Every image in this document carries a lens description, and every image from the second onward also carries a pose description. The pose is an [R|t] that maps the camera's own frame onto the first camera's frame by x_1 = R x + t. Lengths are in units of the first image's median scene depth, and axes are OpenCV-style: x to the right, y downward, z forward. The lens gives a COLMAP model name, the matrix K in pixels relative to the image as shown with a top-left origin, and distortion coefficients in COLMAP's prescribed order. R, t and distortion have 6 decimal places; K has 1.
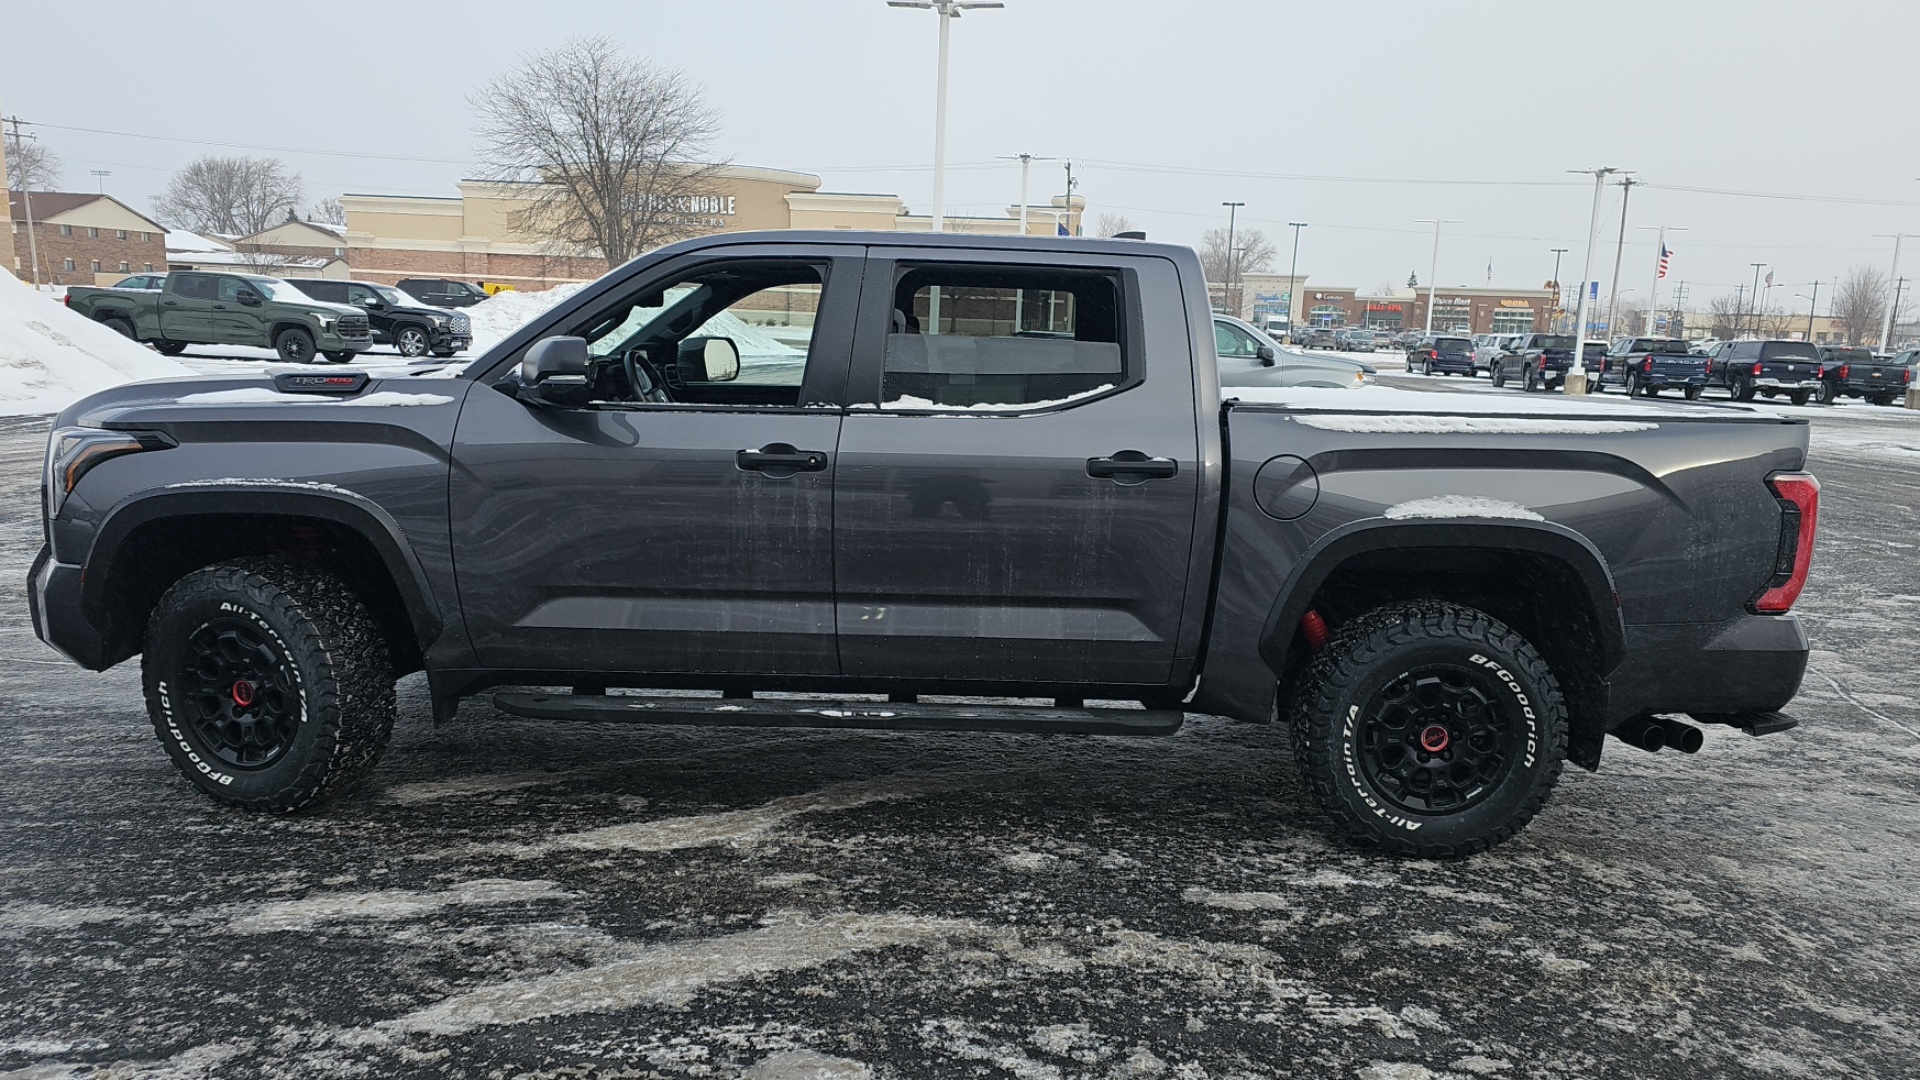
lens RADIAL K [[1369.7, 0, 952.6], [0, 1369.7, 538.6], [0, 0, 1]] dist [0.074071, -0.058344]
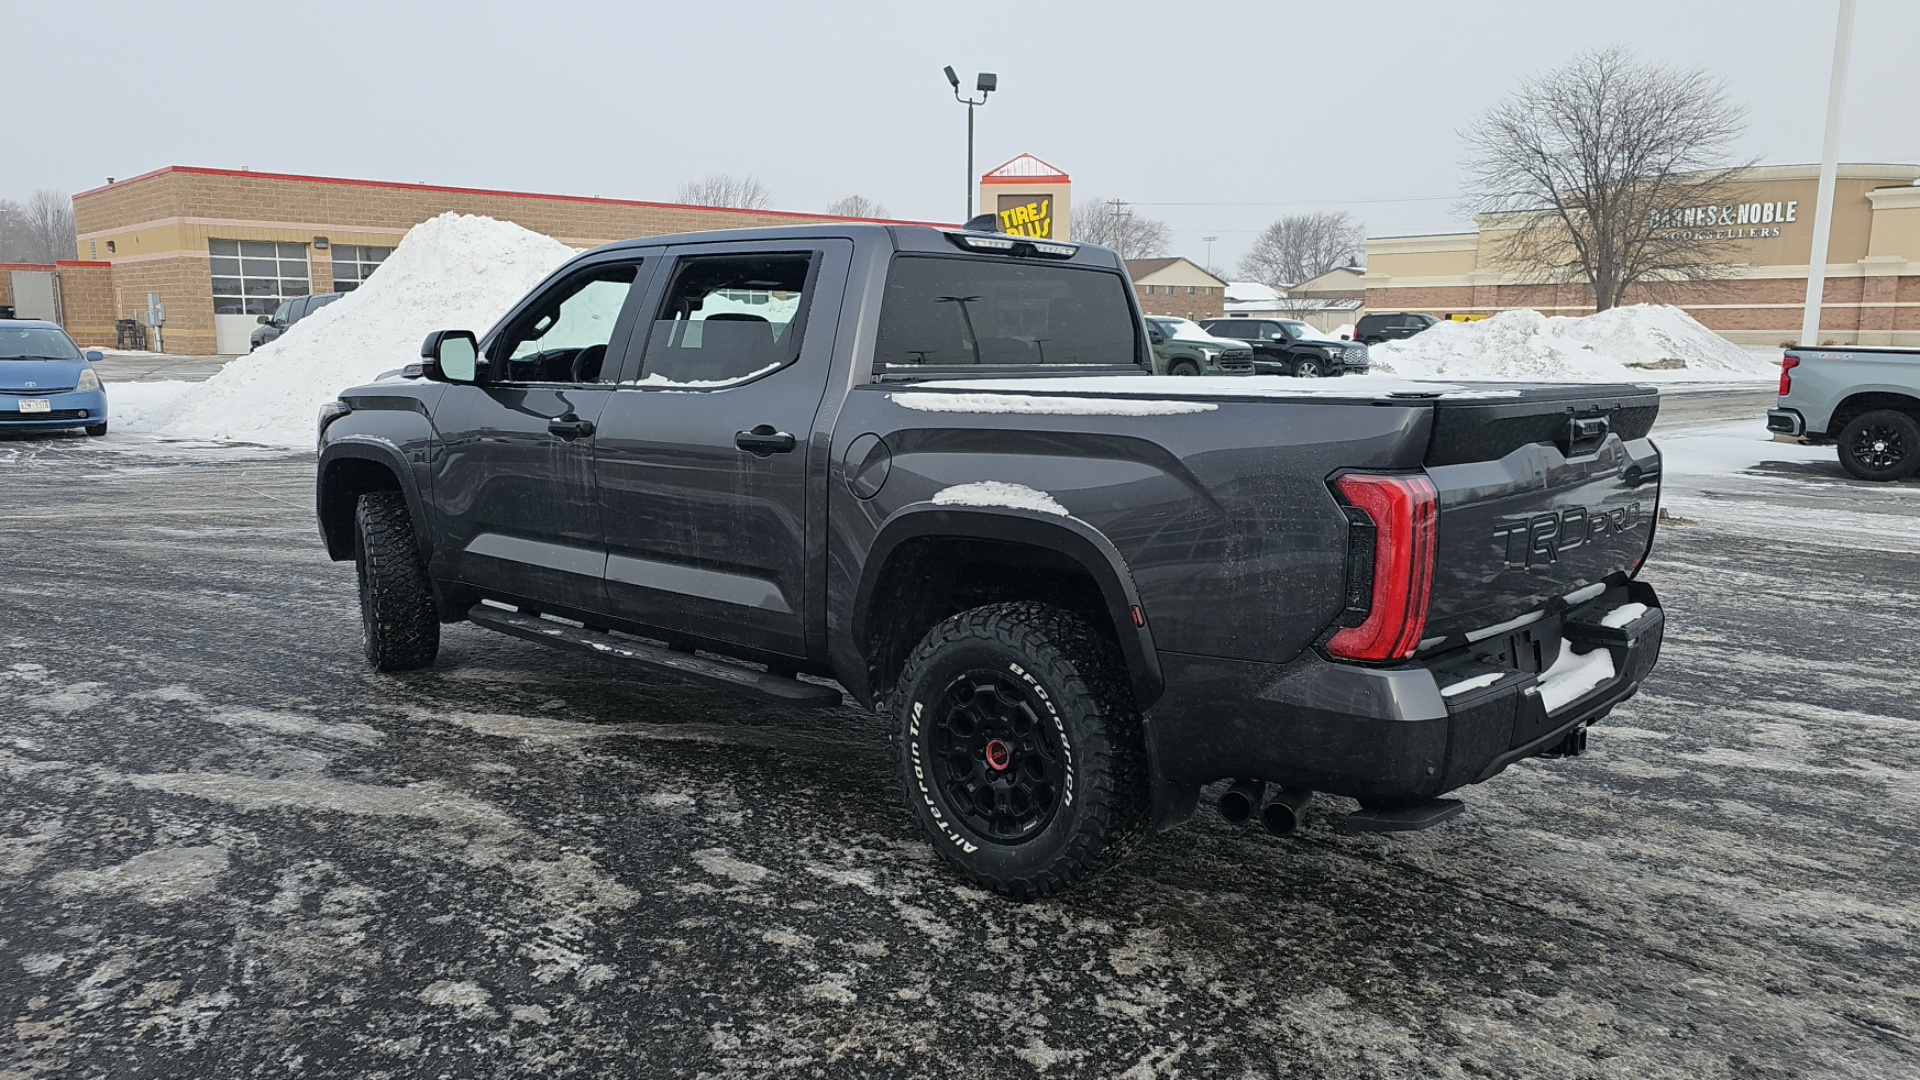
lens RADIAL K [[1369.7, 0, 947.8], [0, 1369.7, 529.2], [0, 0, 1]] dist [0.074071, -0.058344]
pose [[0.745894, 0.065332, -0.662852, 0.920910], [-0.086811, 0.996225, 0.000503, 0.001676], [0.660383, 0.057168, 0.748750, 0.316757]]
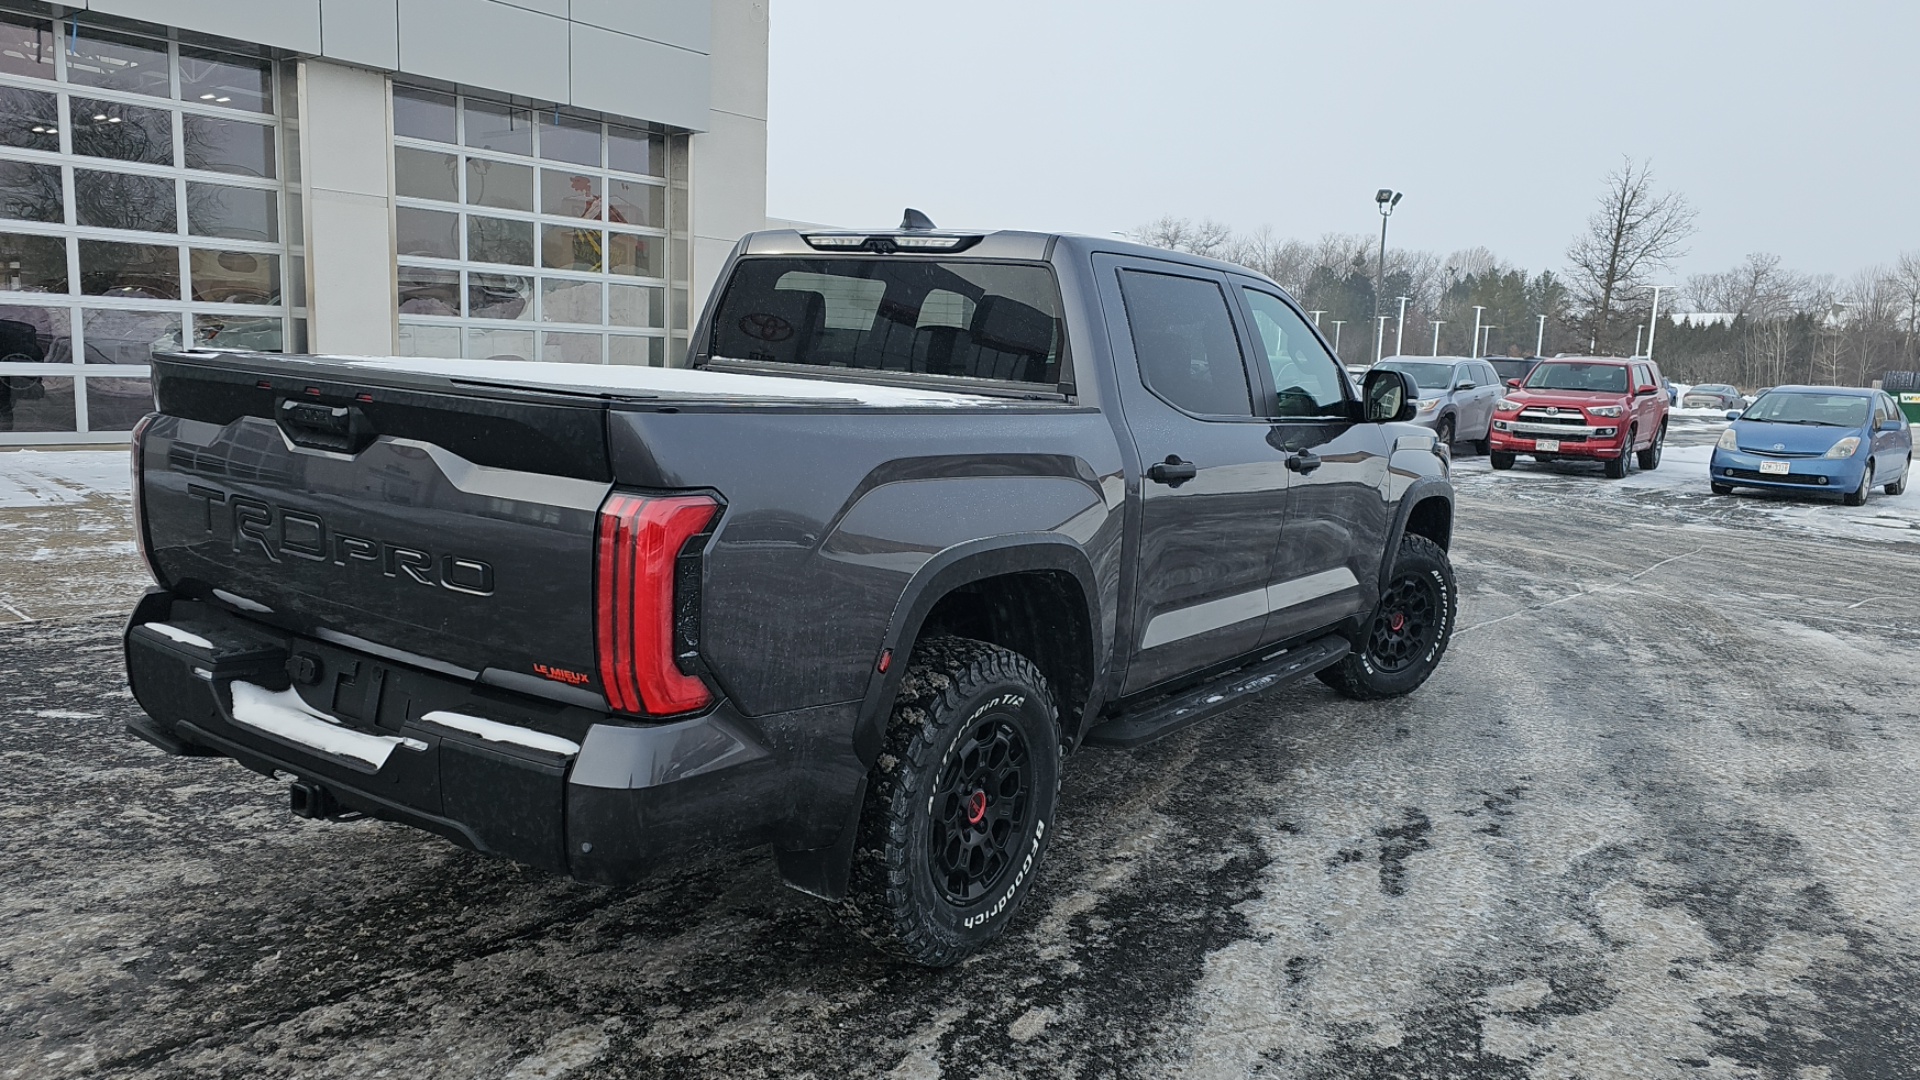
lens RADIAL K [[1369.7, 0, 953.0], [0, 1369.7, 532.3], [0, 0, 1]] dist [0.074071, -0.058344]
pose [[-0.558972, 0.046700, -0.827871, 1.043814], [-0.197944, 0.962032, 0.187918, -0.231839], [0.805214, 0.268913, -0.528504, 1.856288]]
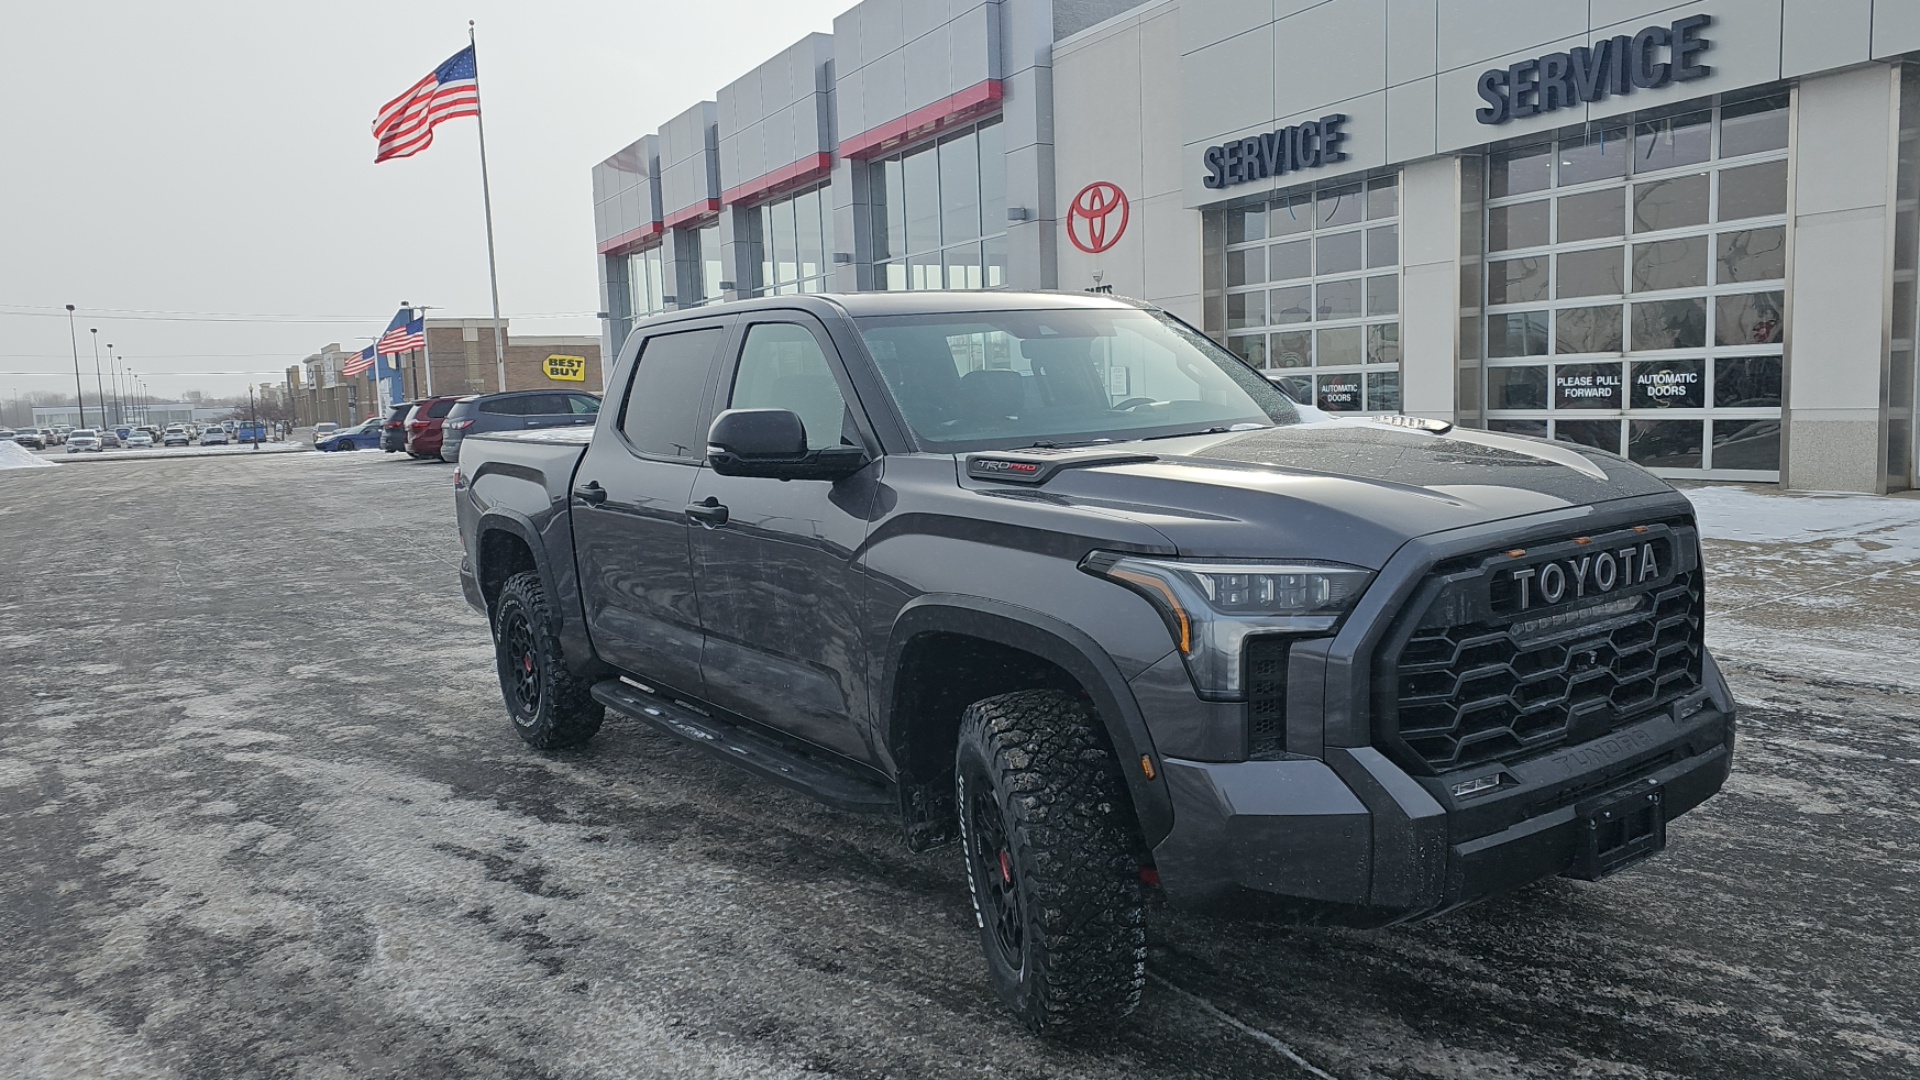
lens RADIAL K [[1369.7, 0, 972.9], [0, 1369.7, 504.8], [0, 0, 1]] dist [0.074071, -0.058344]
pose [[-0.593110, -0.082946, 0.800837, -1.104802], [0.146804, 0.966863, 0.208867, -0.324987], [-0.791624, 0.241447, -0.561280, 1.891689]]
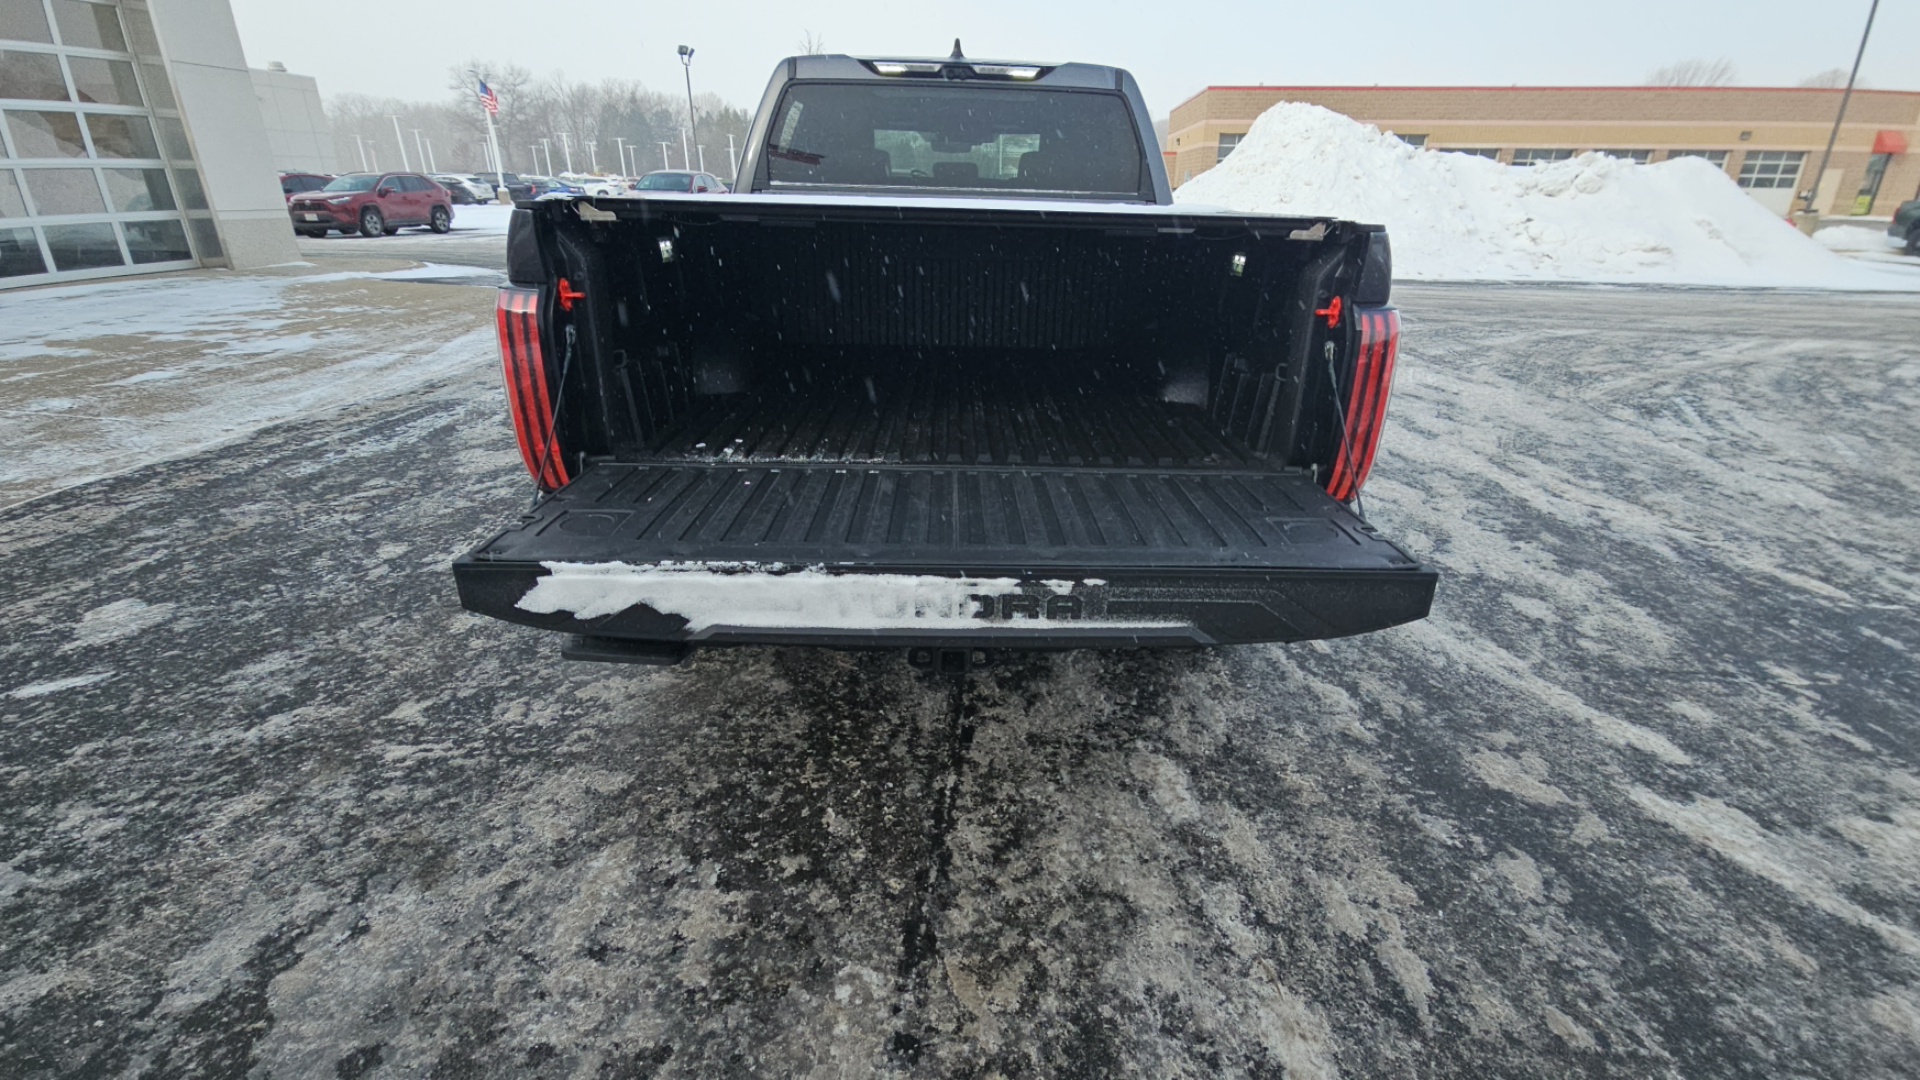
lens RADIAL K [[854.7, 0, 980.4], [0, 854.7, 540.4], [0, 0, 1]] dist [0.005062, -0.004290]
pose [[0.040800, 0.348446, -0.936441, 1.036035], [-0.171733, 0.925719, 0.336974, -0.111219], [0.984298, 0.147069, 0.097609, 1.206545]]
